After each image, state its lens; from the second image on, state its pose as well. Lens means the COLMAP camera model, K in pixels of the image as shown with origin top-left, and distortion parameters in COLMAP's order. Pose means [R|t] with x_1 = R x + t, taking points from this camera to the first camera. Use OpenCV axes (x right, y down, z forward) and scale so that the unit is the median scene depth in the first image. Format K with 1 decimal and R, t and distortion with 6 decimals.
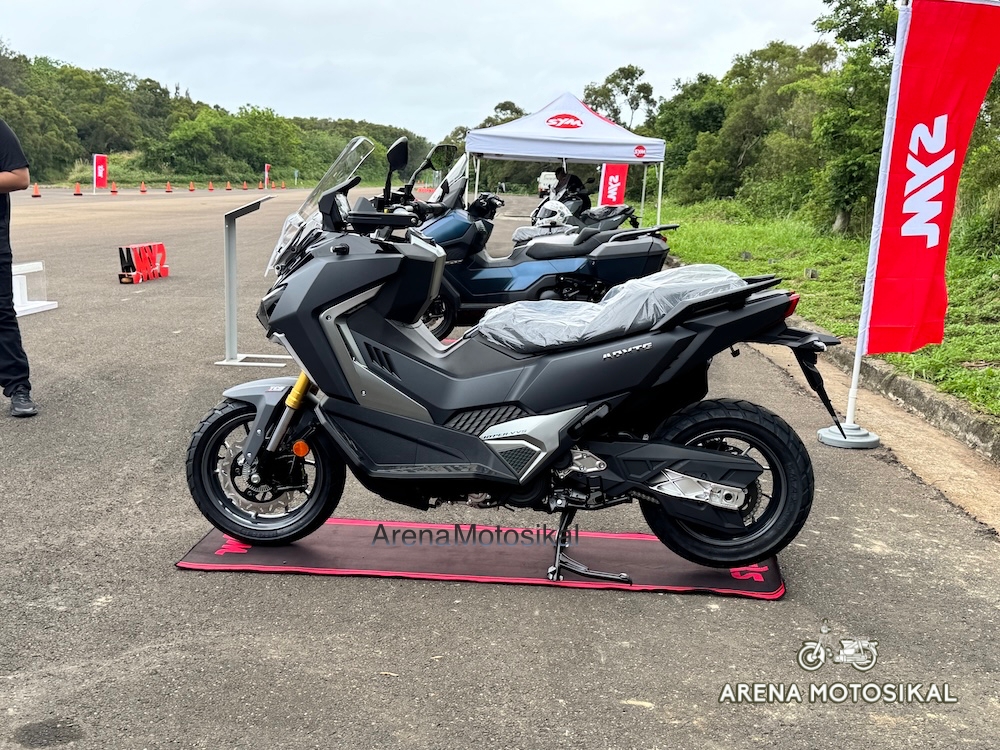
lens RADIAL K [[1132.0, 0, 490.6], [0, 1132.0, 376.0], [0, 0, 1]] dist [0.031270, 0.000000]
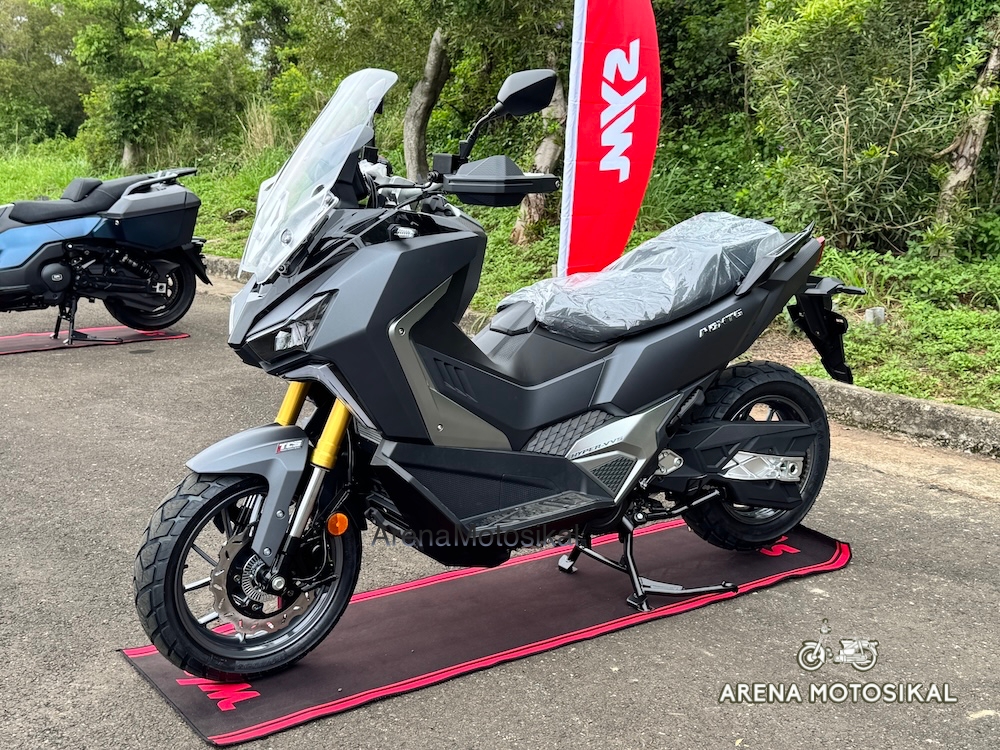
lens RADIAL K [[1246.0, 0, 503.5], [0, 1246.0, 378.2], [0, 0, 1]] dist [0.016552, 0.000000]
pose [[0.772126, -0.153678, 0.616608, -0.558220], [0.126121, 0.988075, 0.088329, -0.080093], [-0.622829, 0.009566, 0.782300, 0.352083]]
